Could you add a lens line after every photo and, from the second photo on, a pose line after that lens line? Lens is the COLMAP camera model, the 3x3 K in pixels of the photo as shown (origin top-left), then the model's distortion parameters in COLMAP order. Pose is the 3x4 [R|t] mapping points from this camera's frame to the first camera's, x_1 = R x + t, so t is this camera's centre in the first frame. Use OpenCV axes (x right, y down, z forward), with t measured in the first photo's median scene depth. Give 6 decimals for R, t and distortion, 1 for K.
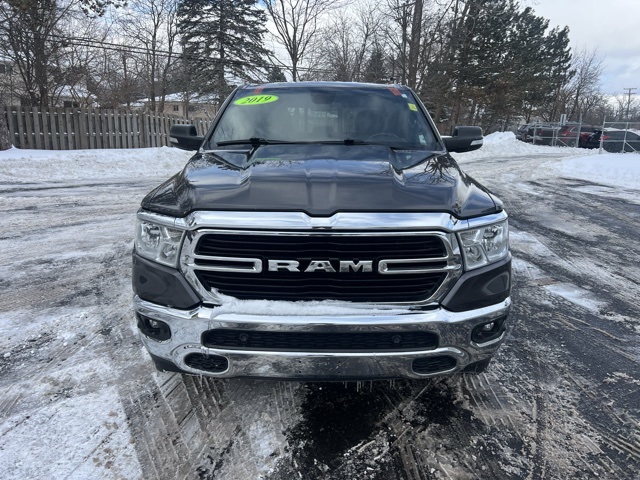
lens RADIAL K [[479.1, 0, 317.3], [0, 479.1, 237.8], [0, 0, 1]] dist [0.050028, -0.042713]
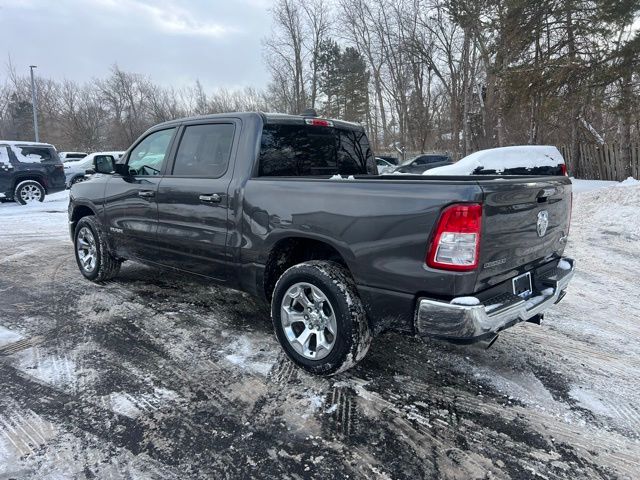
lens RADIAL K [[479.1, 0, 320.1], [0, 479.1, 241.0], [0, 0, 1]] dist [0.050028, -0.042713]
pose [[-0.663594, 0.109721, -0.740003, 1.398803], [-0.185952, 0.933947, 0.305229, -0.792567], [0.724614, 0.340153, -0.599359, 3.478168]]
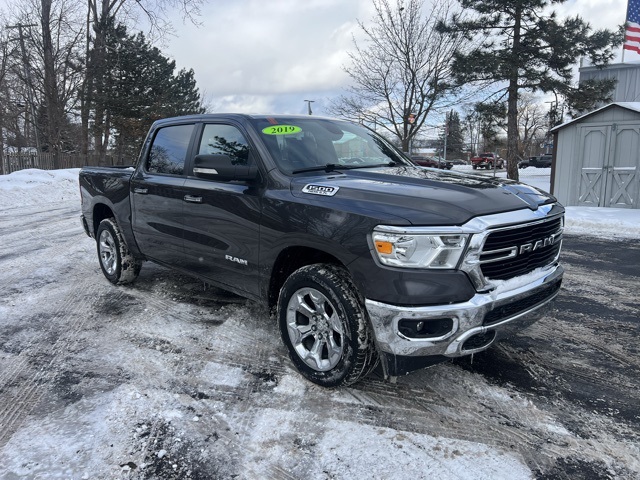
lens RADIAL K [[479.1, 0, 315.1], [0, 479.1, 239.2], [0, 0, 1]] dist [0.050028, -0.042713]
pose [[0.727411, -0.135582, 0.672674, -1.207244], [0.175175, 0.984496, 0.009003, -0.072257], [-0.663466, 0.111286, 0.739884, 0.309561]]
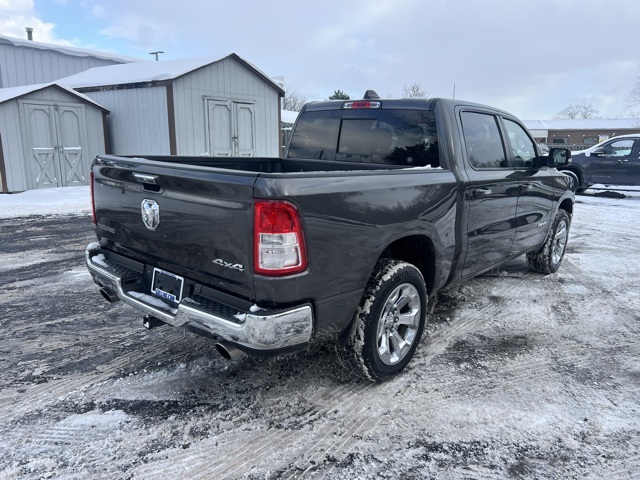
lens RADIAL K [[479.1, 0, 316.2], [0, 479.1, 244.8], [0, 0, 1]] dist [0.050028, -0.042713]
pose [[-0.766424, -0.171575, 0.618996, -0.952153], [0.110358, 0.914164, 0.390033, -0.880805], [-0.632783, 0.367242, -0.681703, 3.660275]]
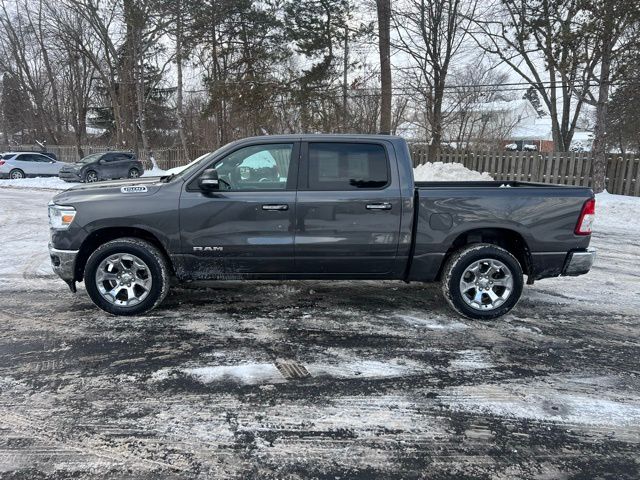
lens RADIAL K [[479.1, 0, 316.8], [0, 479.1, 235.9], [0, 0, 1]] dist [0.050028, -0.042713]
pose [[0.054627, 0.150693, -0.987070, 2.359553], [-0.246233, 0.960050, 0.132940, -0.445923], [0.967670, 0.235787, 0.089551, 1.799103]]
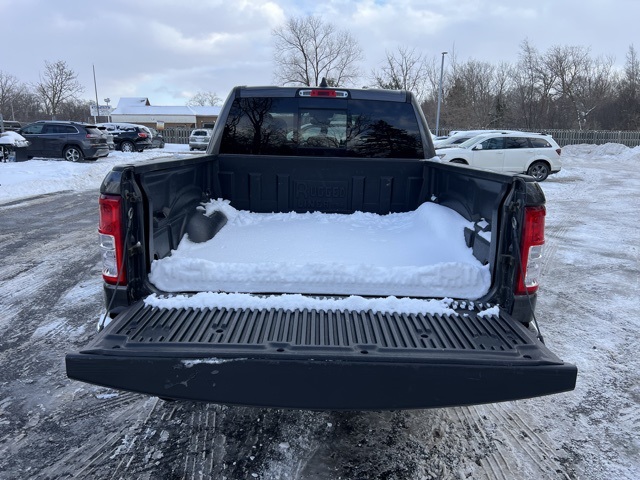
lens RADIAL K [[479.1, 0, 319.6], [0, 479.1, 237.4], [0, 0, 1]] dist [0.050028, -0.042713]
pose [[-0.999292, -0.026891, -0.026300, 0.071245], [-0.035617, 0.901254, 0.431825, -0.901928], [0.012091, 0.432456, -0.901574, 3.809638]]
